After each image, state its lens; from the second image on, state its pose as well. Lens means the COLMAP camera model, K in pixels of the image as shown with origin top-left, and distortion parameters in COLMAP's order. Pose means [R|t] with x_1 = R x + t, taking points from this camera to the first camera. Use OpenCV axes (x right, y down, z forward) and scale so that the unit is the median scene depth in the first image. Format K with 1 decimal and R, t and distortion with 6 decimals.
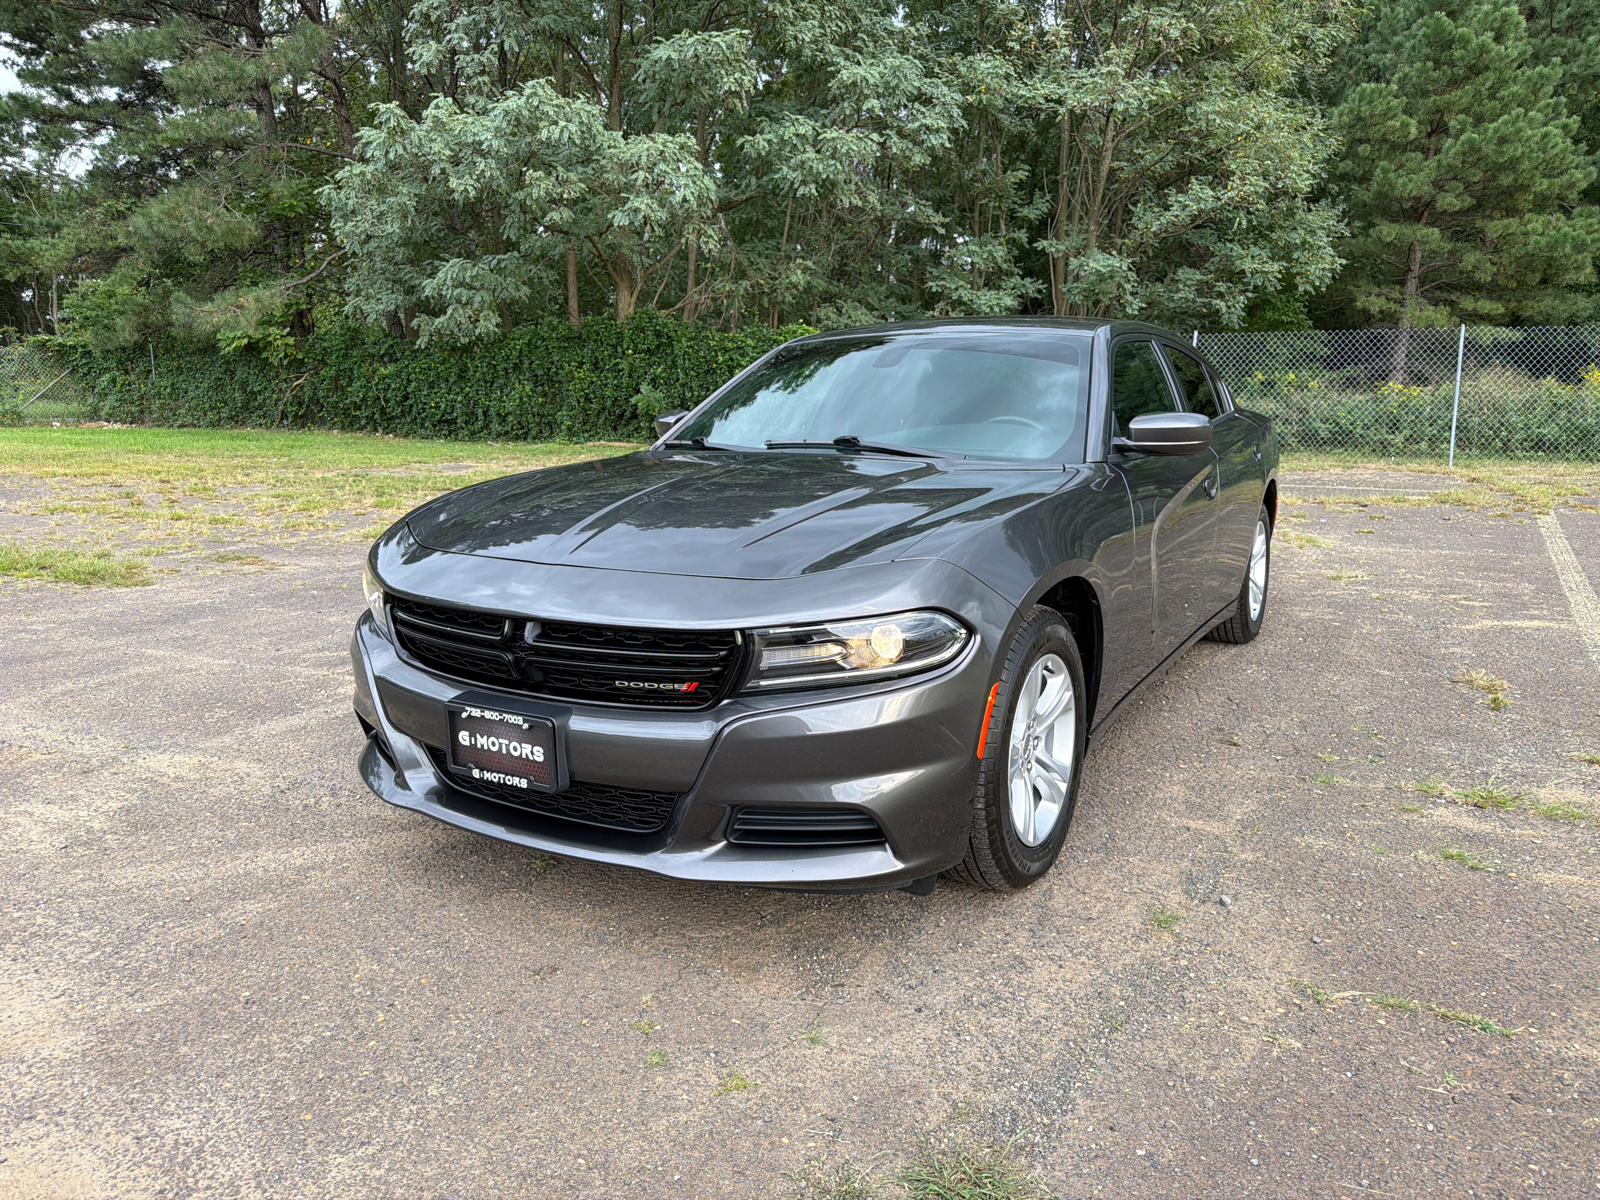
lens RADIAL K [[1147.1, 0, 798.7], [0, 1147.1, 607.6], [0, 0, 1]] dist [0.014186, -0.026925]
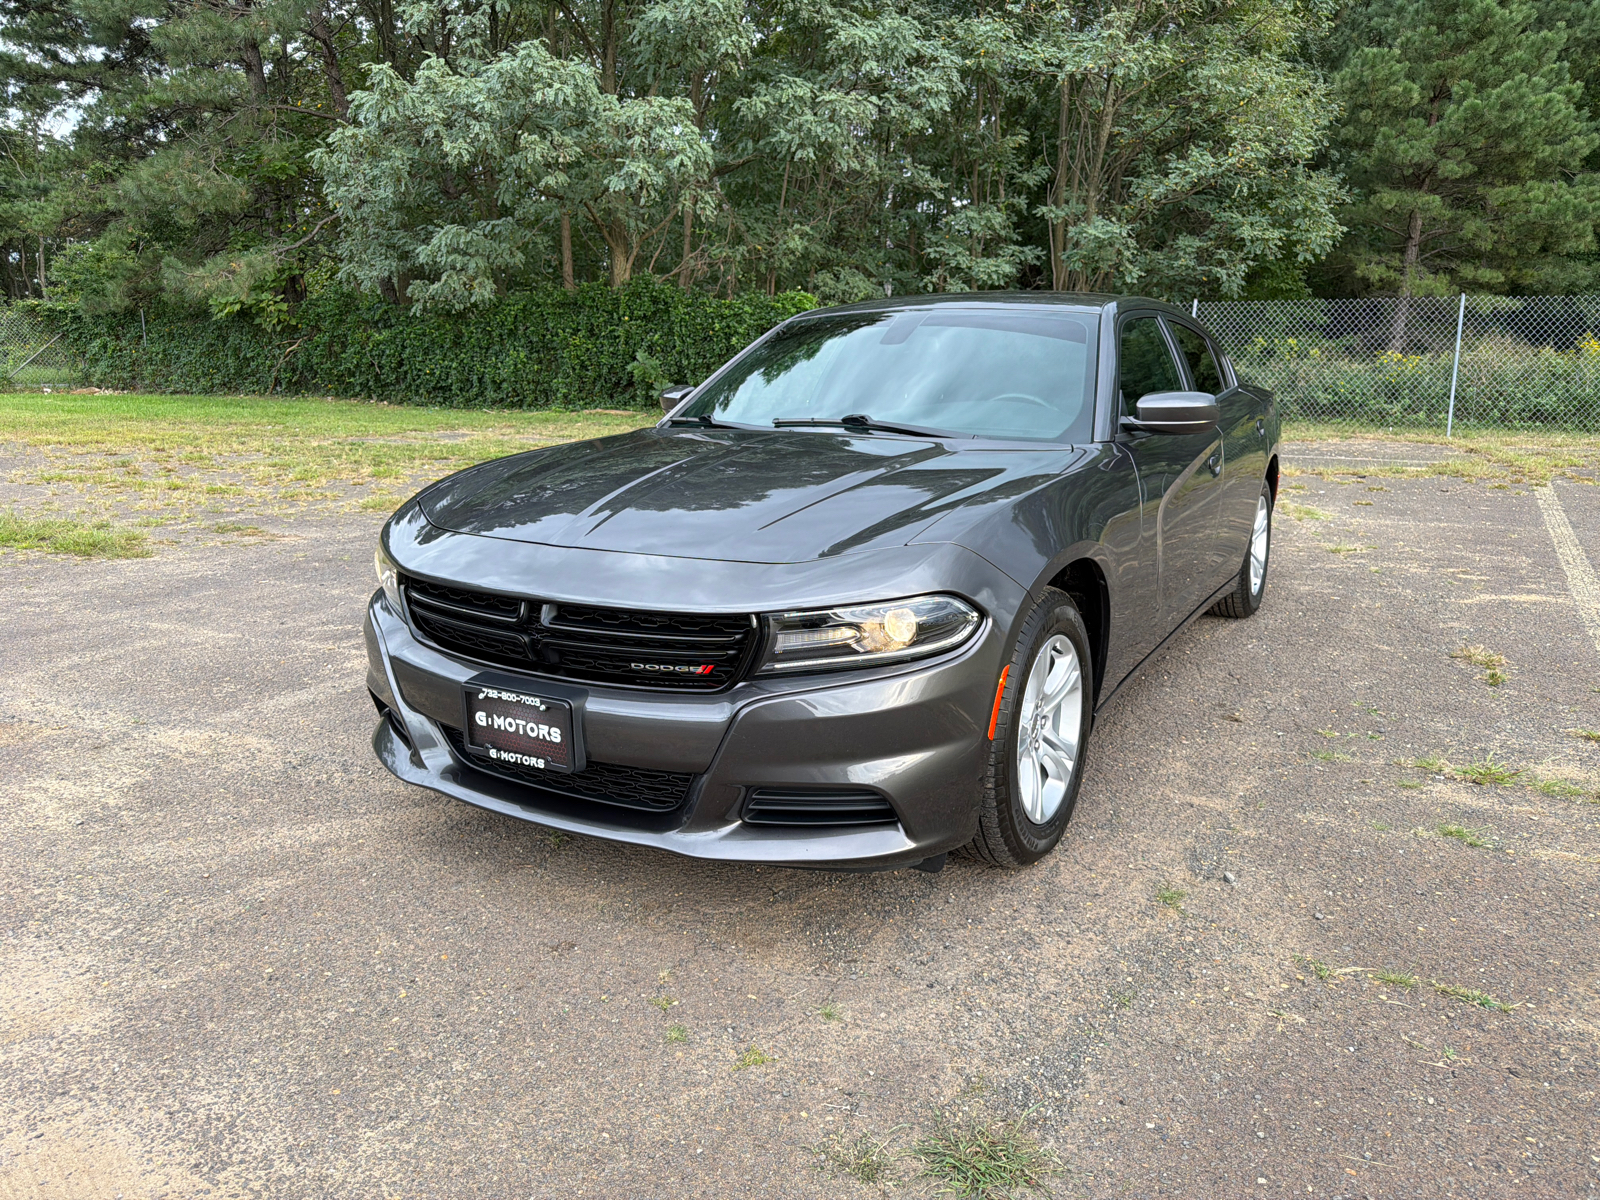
lens RADIAL K [[1147.1, 0, 798.9], [0, 1147.1, 608.5], [0, 0, 1]] dist [0.014186, -0.026925]
pose [[0.999986, 0.000882, 0.005240, -0.002729], [-0.001039, 0.999550, 0.029988, -0.002298], [-0.005212, -0.029993, 0.999537, -0.001485]]
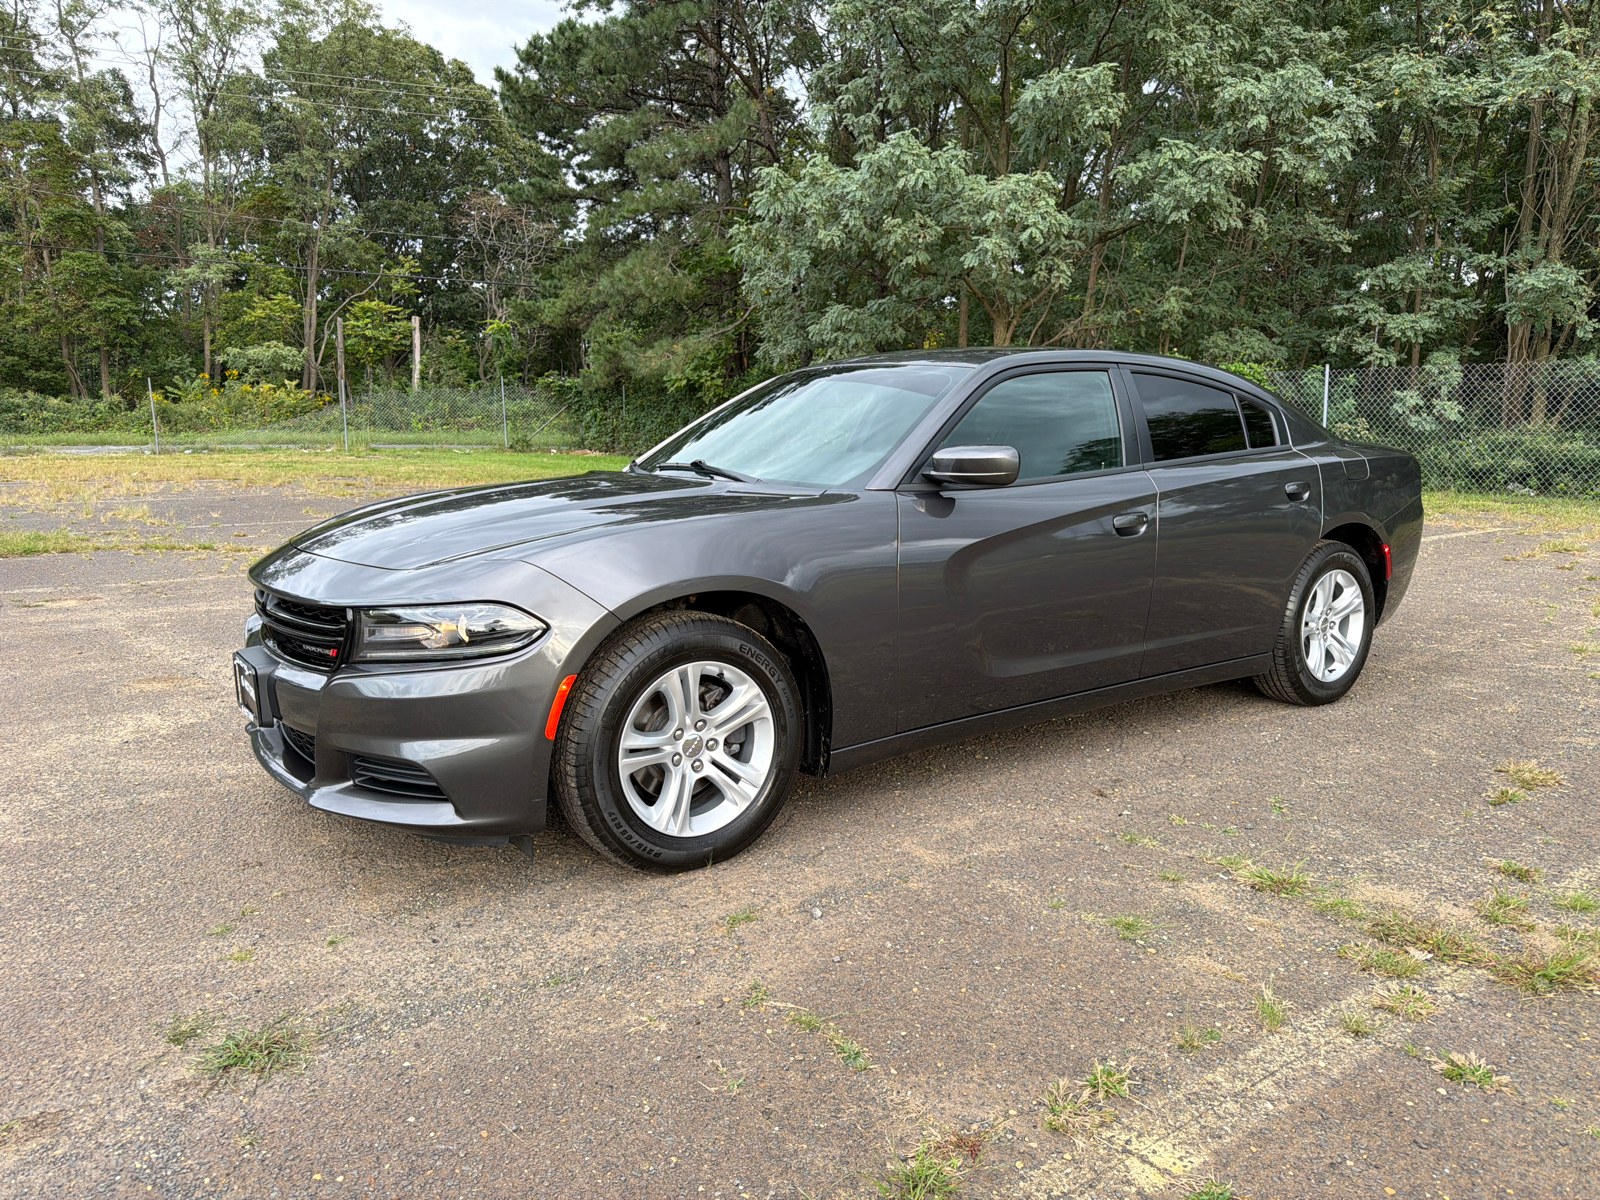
lens RADIAL K [[1147.1, 0, 802.2], [0, 1147.1, 610.0], [0, 0, 1]] dist [0.014186, -0.026925]
pose [[0.912939, 0.066959, -0.402565, 0.134579], [-0.078166, 0.996875, -0.011455, -0.000486], [0.400540, 0.041925, 0.915320, 0.008885]]
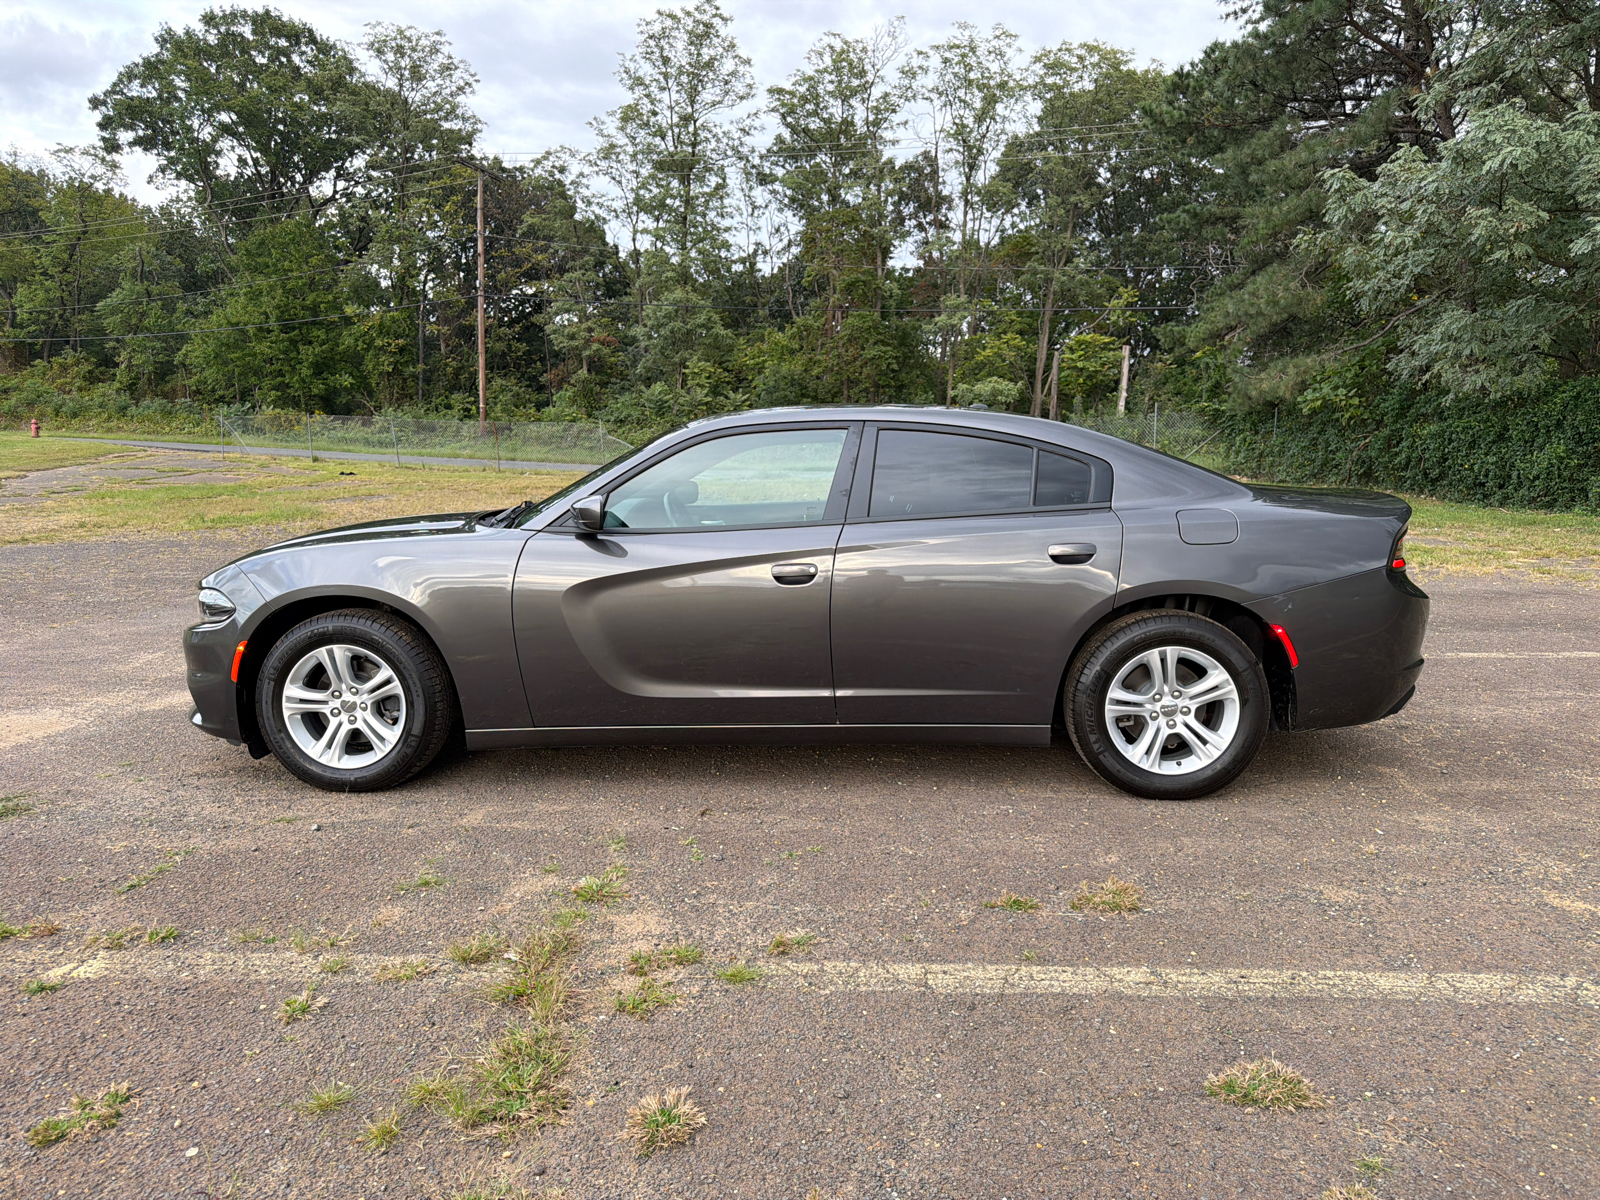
lens RADIAL K [[1147.1, 0, 784.9], [0, 1147.1, 604.2], [0, 0, 1]] dist [0.014186, -0.026925]
pose [[0.445689, 0.117434, -0.887452, 0.331760], [-0.160130, 0.985827, 0.050032, -0.033108], [0.880749, 0.119809, 0.458177, 0.143226]]
